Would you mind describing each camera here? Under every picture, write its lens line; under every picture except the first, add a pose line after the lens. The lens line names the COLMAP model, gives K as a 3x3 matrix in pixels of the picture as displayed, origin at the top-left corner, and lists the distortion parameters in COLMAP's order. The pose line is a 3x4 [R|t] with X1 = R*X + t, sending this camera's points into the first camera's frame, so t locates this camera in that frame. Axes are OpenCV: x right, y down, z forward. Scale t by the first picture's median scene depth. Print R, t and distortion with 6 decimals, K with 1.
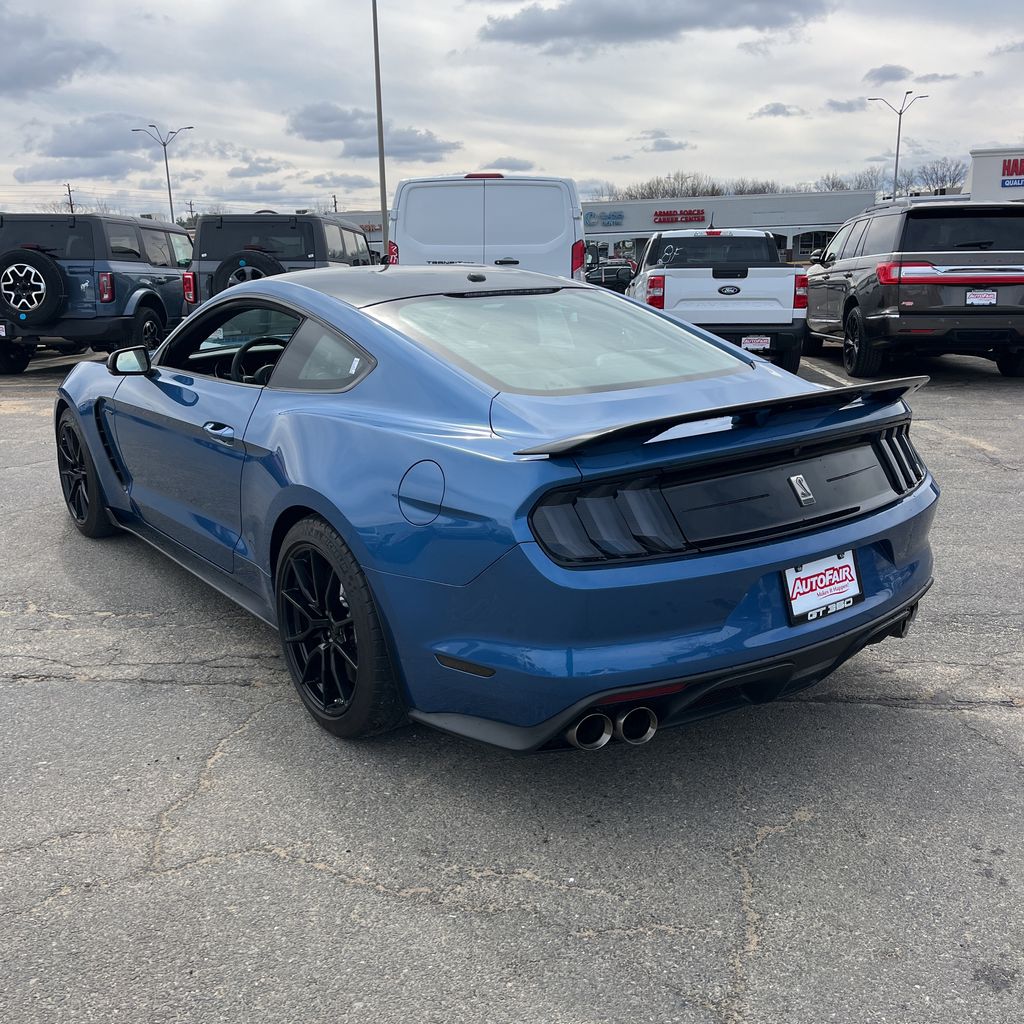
lens RADIAL K [[1040.3, 0, 512.0], [0, 1040.3, 512.0], [0, 0, 1]] dist [0.032654, -0.006097]
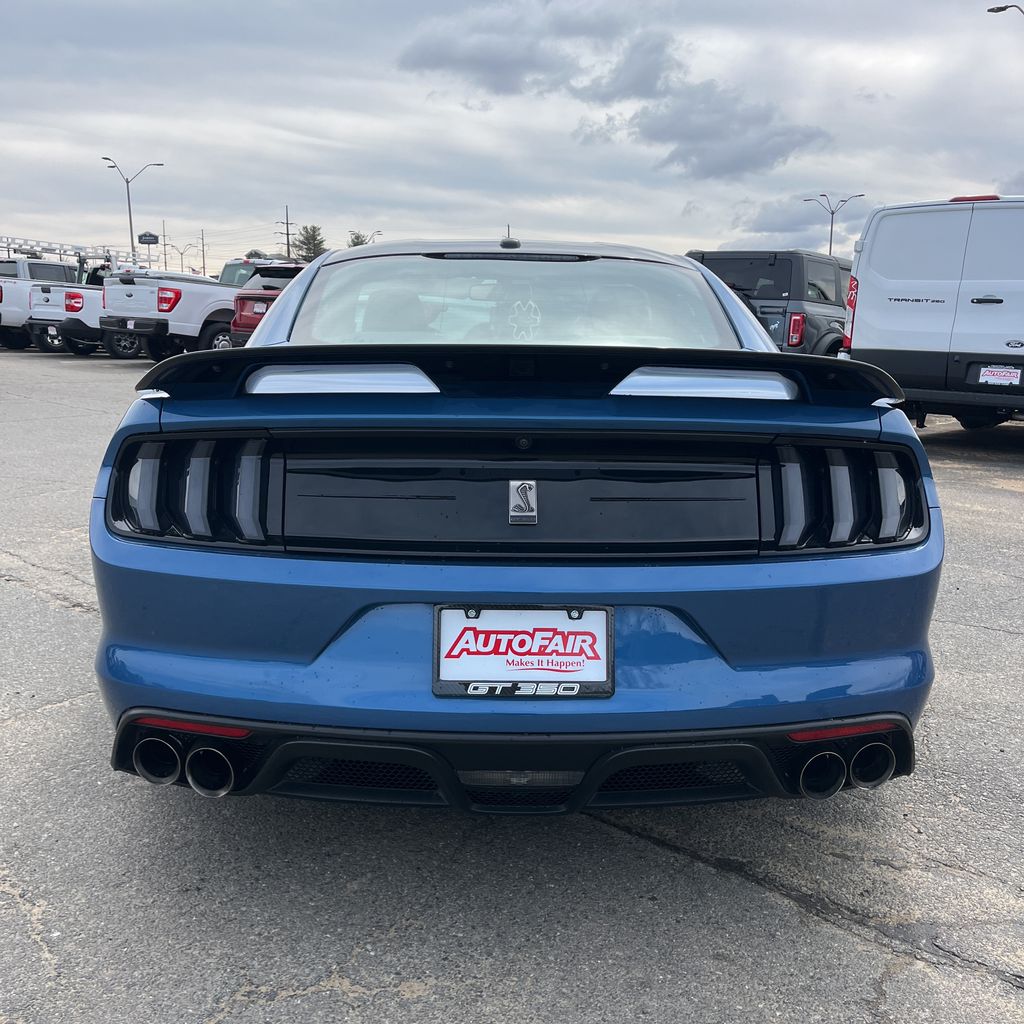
lens RADIAL K [[1040.3, 0, 512.0], [0, 1040.3, 512.0], [0, 0, 1]] dist [0.032654, -0.006097]
pose [[0.811975, 0.139317, -0.566823, 0.532265], [-0.175909, 0.984355, -0.010049, -0.005355], [0.556555, 0.107869, 0.823779, 0.376864]]
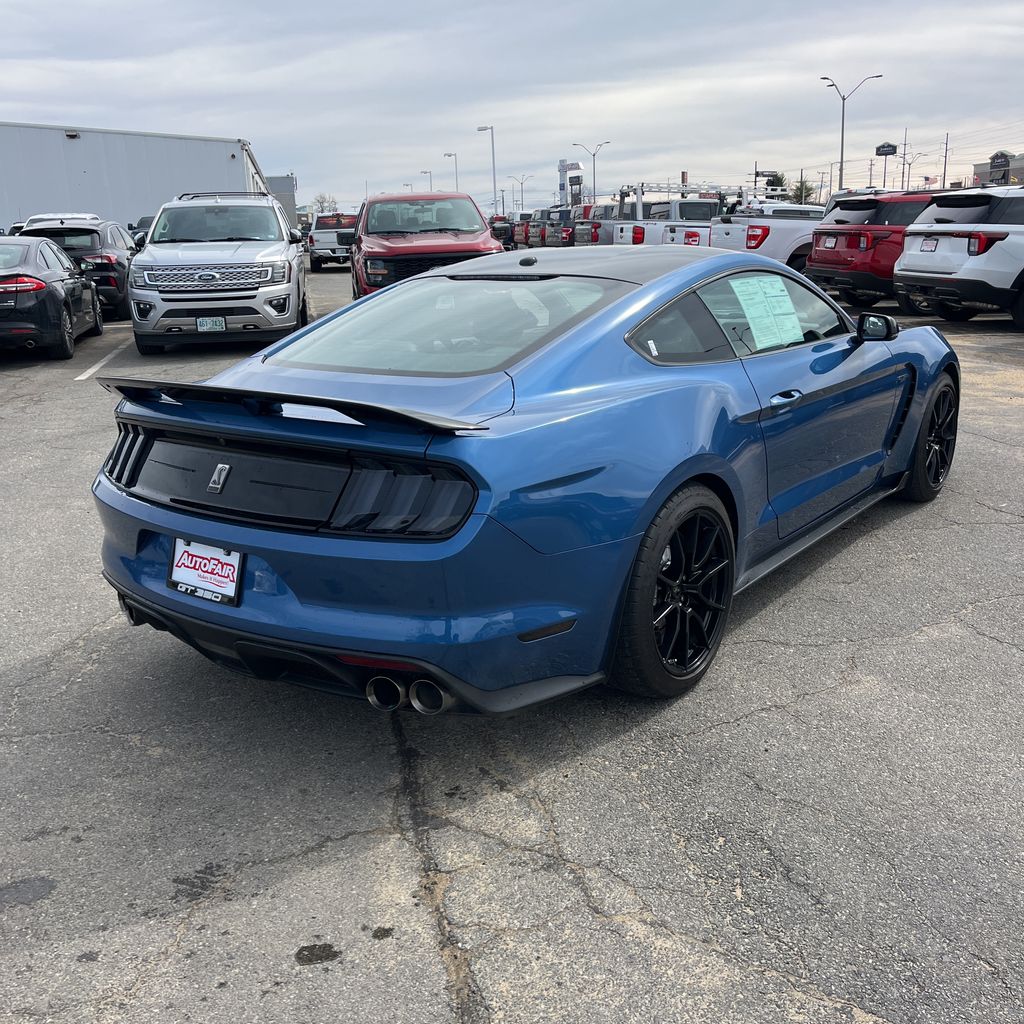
lens RADIAL K [[1040.3, 0, 512.0], [0, 1040.3, 512.0], [0, 0, 1]] dist [0.032654, -0.006097]
pose [[0.279484, 0.258327, -0.924746, 1.105327], [-0.216807, 0.955231, 0.201317, -0.217351], [0.935352, 0.144227, 0.322979, 0.776851]]
